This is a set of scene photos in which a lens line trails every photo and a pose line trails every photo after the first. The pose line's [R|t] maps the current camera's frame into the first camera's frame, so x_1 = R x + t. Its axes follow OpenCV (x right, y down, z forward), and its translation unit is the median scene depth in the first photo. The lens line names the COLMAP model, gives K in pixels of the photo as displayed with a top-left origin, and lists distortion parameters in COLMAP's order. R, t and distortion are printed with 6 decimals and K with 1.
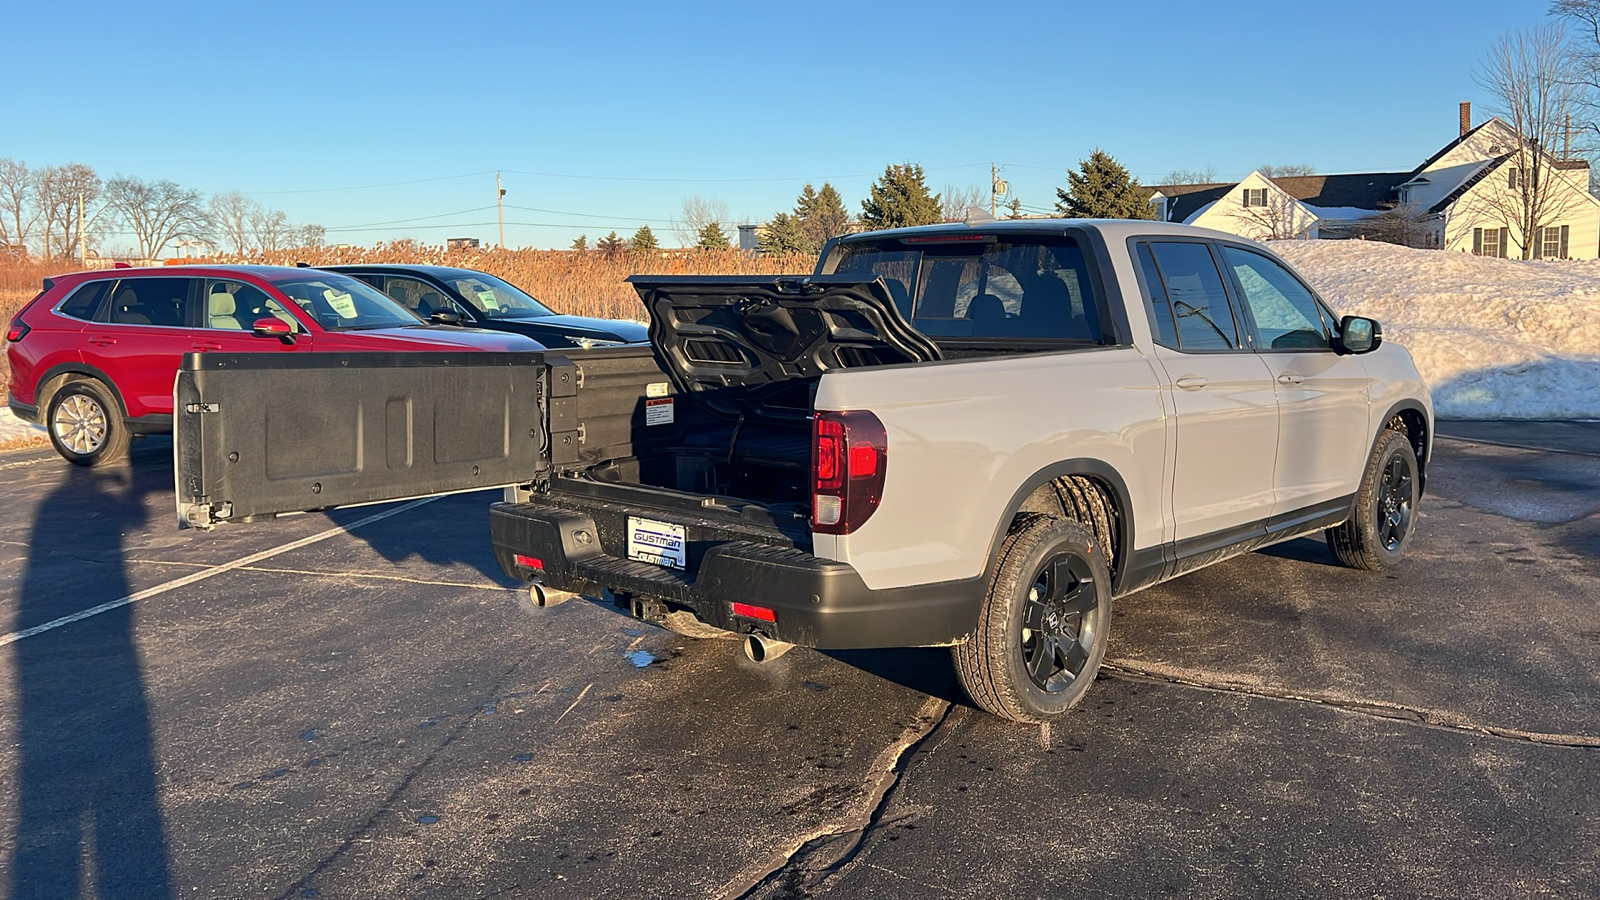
lens RADIAL K [[1390.9, 0, 774.0], [0, 1390.9, 421.4], [0, 0, 1]] dist [0.064288, -0.080359]
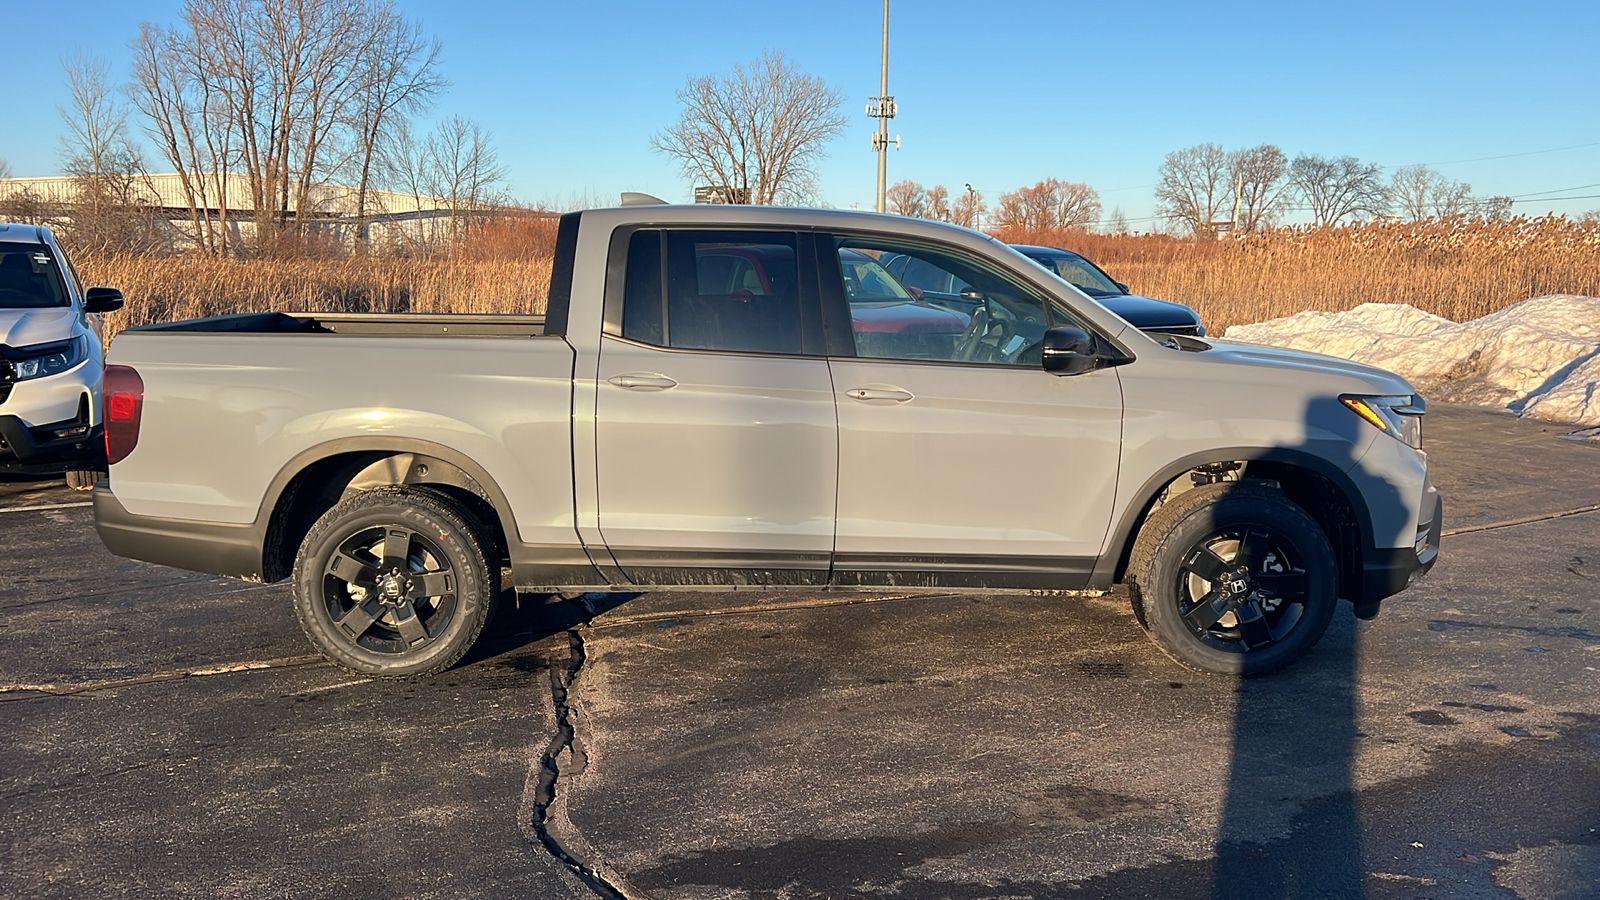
lens RADIAL K [[1390.9, 0, 801.5], [0, 1390.9, 445.0], [0, 0, 1]] dist [0.064288, -0.080359]
pose [[0.673440, 0.111535, -0.730780, 0.763522], [-0.086200, 0.993657, 0.072220, -0.044836], [0.734199, 0.014358, 0.678782, 0.333194]]
